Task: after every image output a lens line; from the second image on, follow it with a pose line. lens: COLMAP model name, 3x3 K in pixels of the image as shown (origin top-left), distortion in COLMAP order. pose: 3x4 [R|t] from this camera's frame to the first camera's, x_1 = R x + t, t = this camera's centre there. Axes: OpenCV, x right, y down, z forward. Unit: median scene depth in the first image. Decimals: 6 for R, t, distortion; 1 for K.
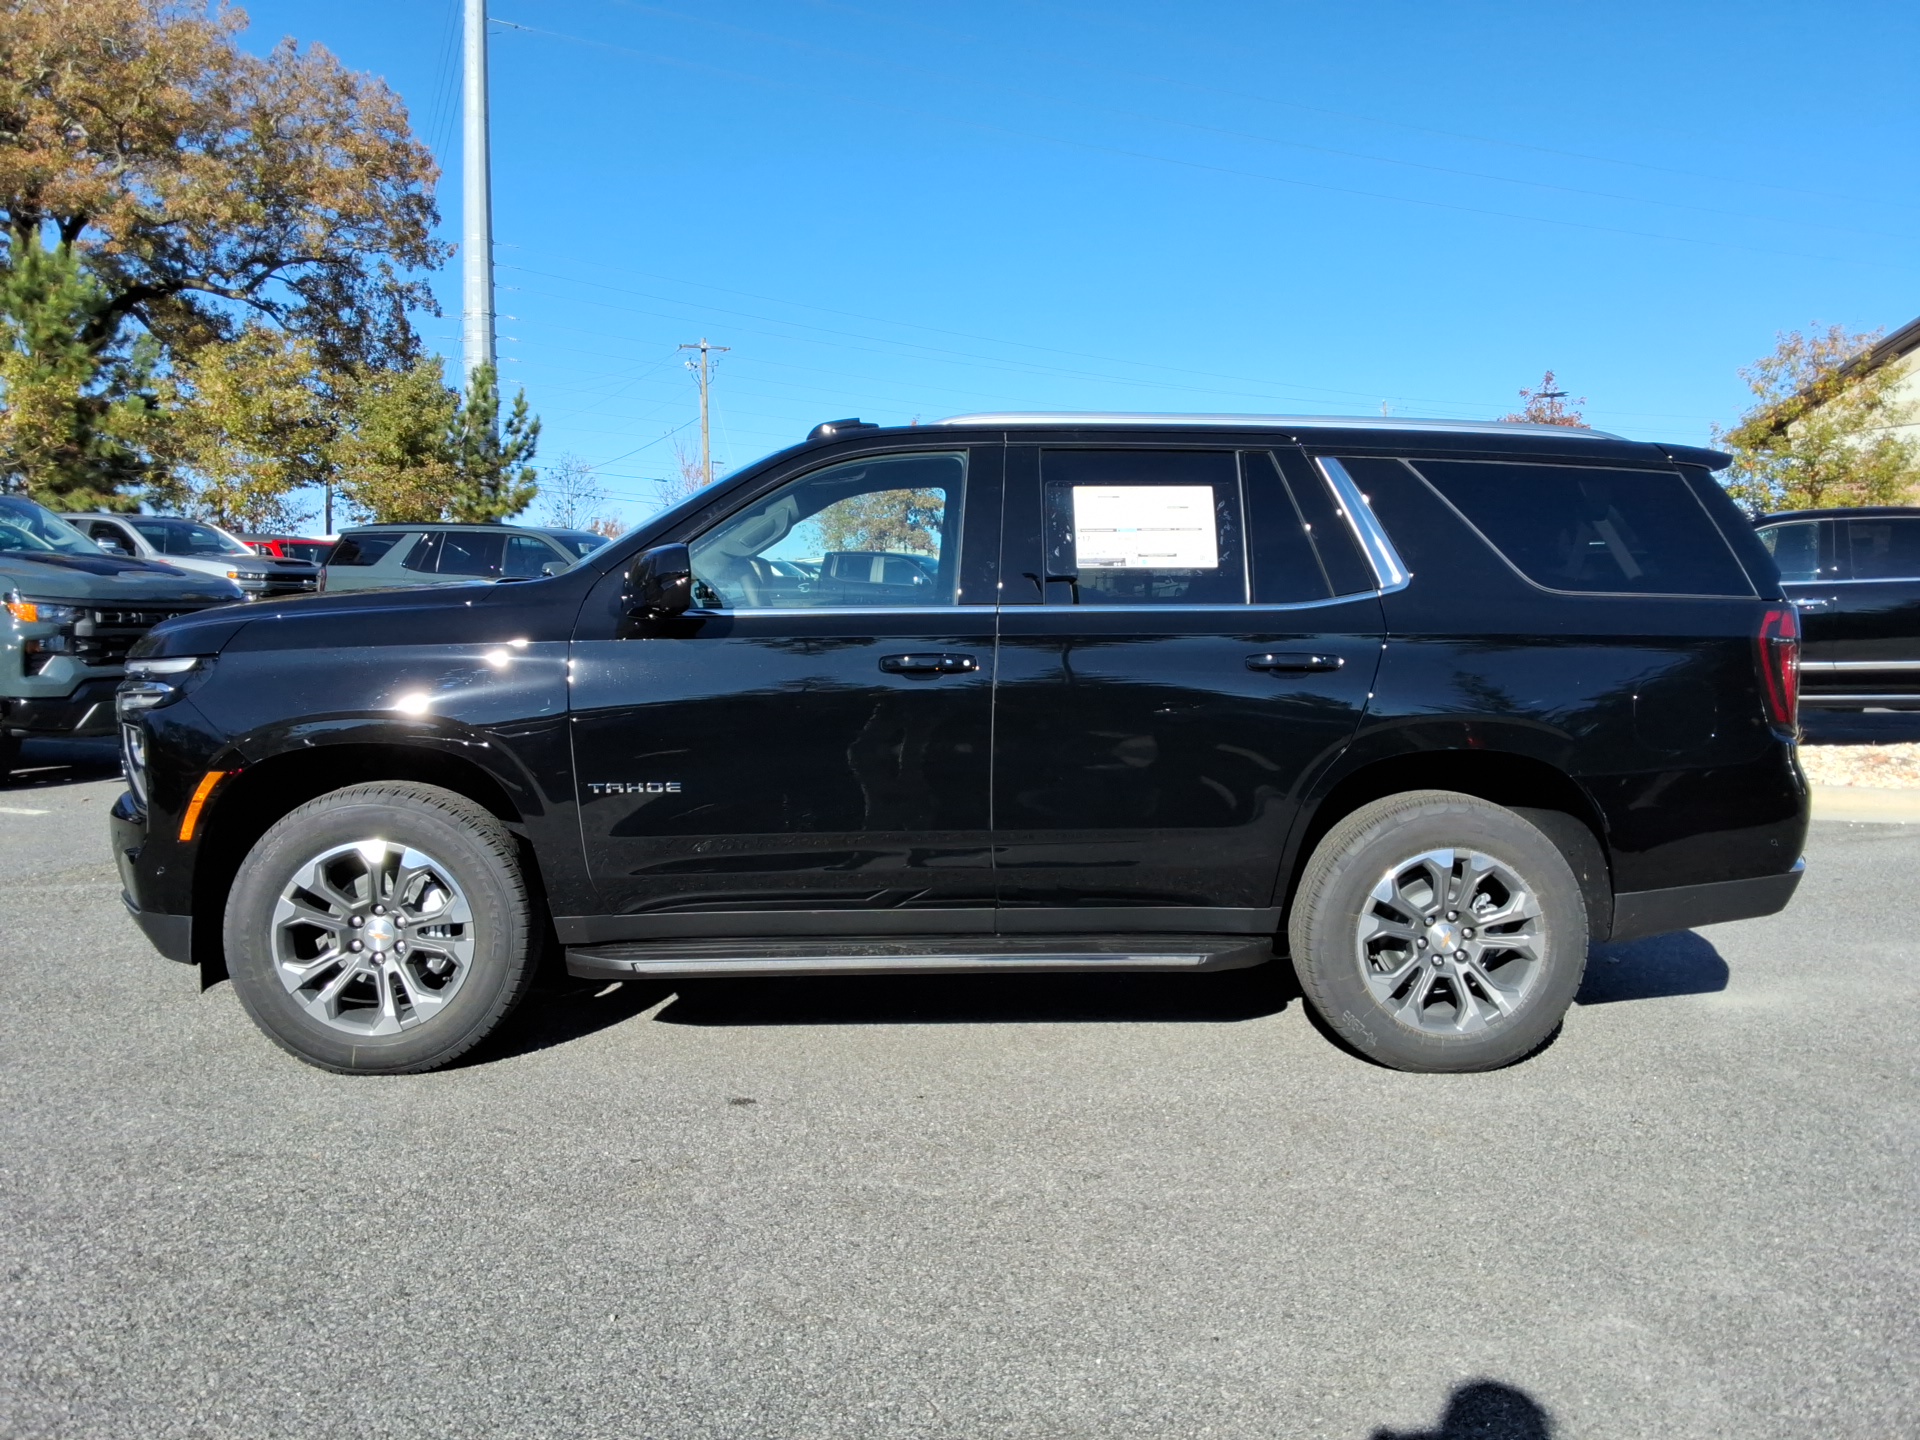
lens RADIAL K [[1548.2, 0, 976.4], [0, 1548.2, 697.9], [0, 0, 1]] dist [0.096326, -0.153437]
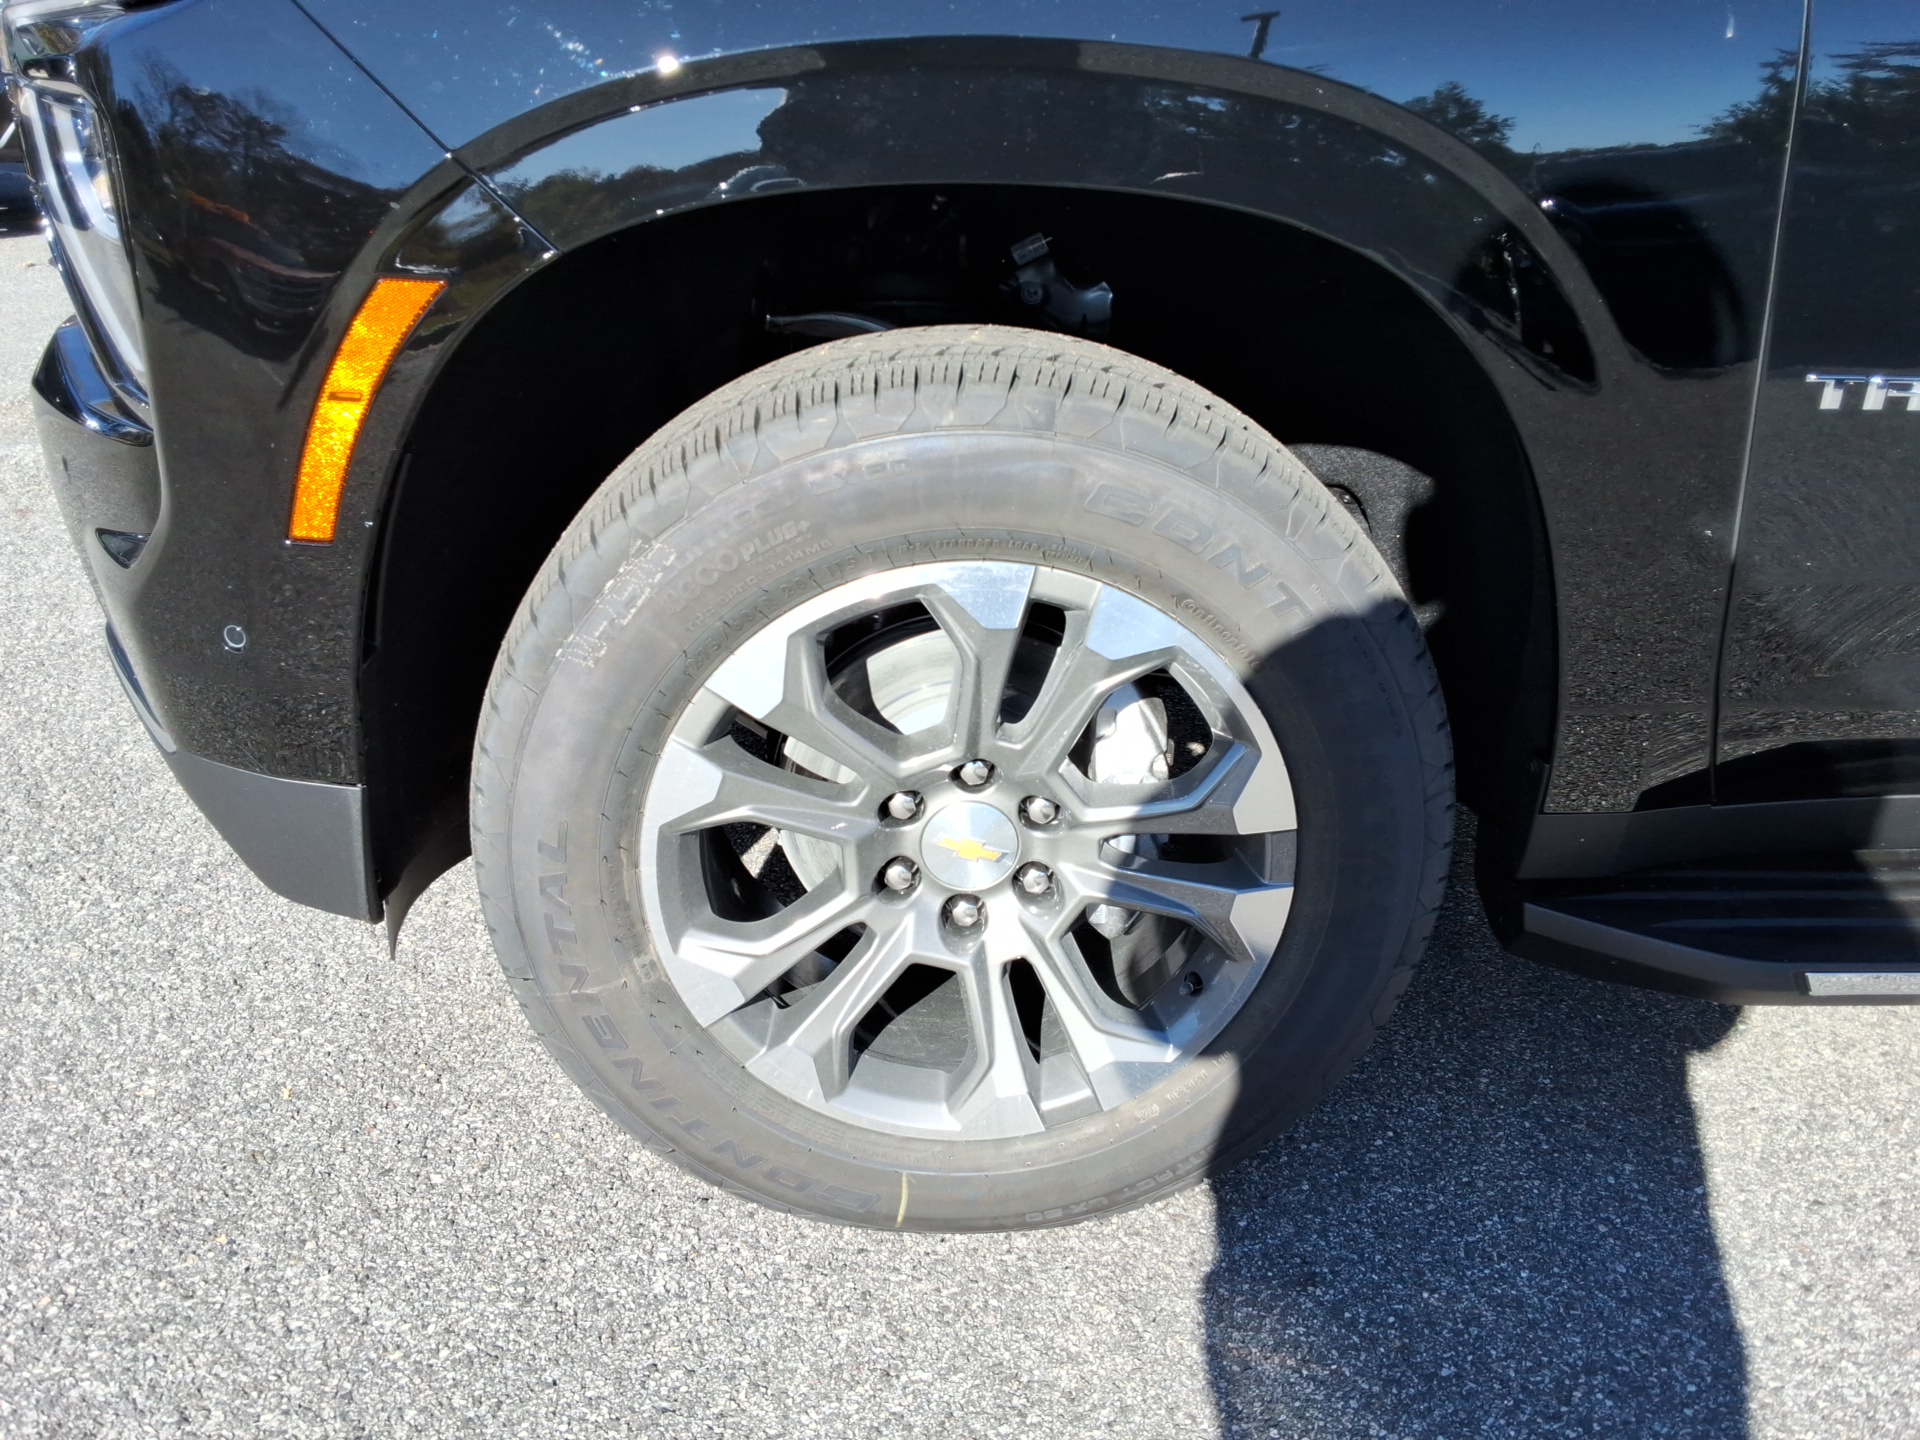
lens RADIAL K [[1548.2, 0, 976.4], [0, 1548.2, 697.9], [0, 0, 1]] dist [0.096326, -0.153437]
pose [[0.999440, 0.031900, 0.010068, -0.383655], [-0.033435, 0.943192, 0.330561, 0.022742], [0.001049, -0.330713, 0.943731, 0.721599]]
